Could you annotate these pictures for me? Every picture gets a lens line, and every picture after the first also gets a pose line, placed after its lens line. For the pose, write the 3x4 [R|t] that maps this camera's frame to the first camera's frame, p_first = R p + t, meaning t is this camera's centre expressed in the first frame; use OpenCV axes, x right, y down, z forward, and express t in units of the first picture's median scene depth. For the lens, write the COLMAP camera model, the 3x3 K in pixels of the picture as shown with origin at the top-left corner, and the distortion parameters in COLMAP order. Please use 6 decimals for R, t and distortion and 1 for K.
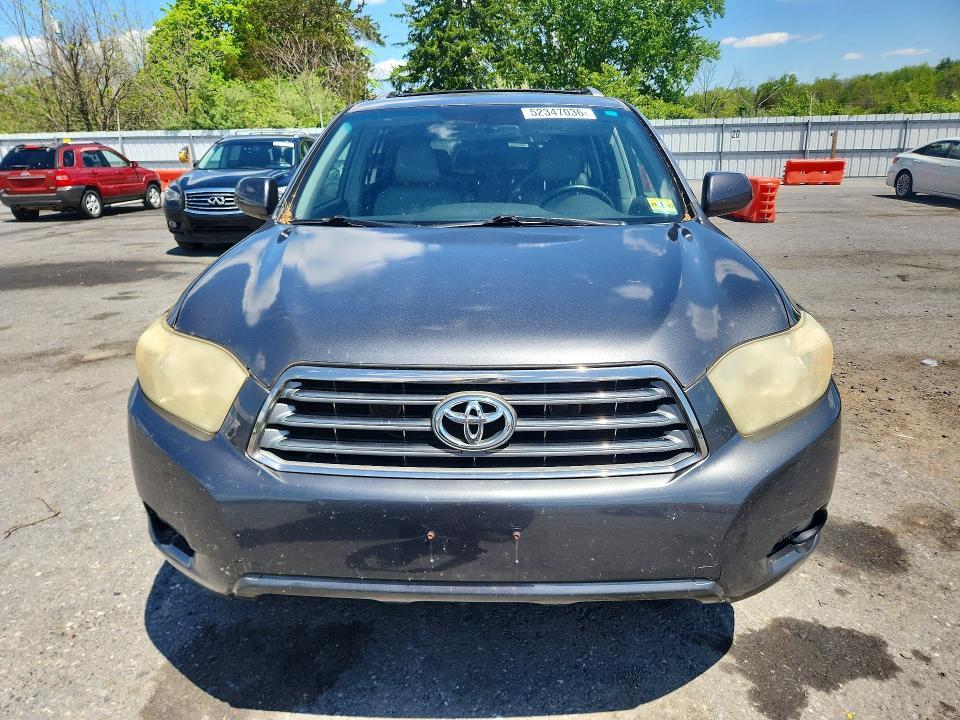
lens RADIAL K [[658.6, 0, 480.1], [0, 658.6, 372.2], [0, 0, 1]] dist [0.022009, -0.007588]
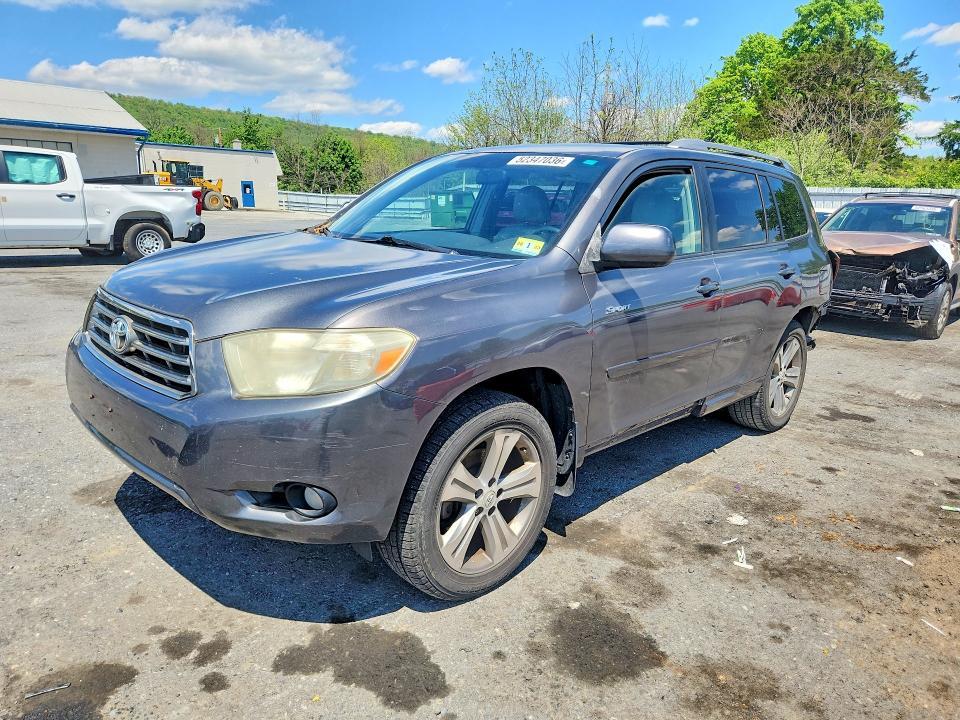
lens RADIAL K [[658.6, 0, 480.1], [0, 658.6, 372.2], [0, 0, 1]] dist [0.022009, -0.007588]
pose [[0.736723, 0.221363, -0.638935, 1.135363], [-0.270923, 0.962371, 0.021033, -0.073904], [0.619548, 0.157607, 0.768973, 0.219727]]
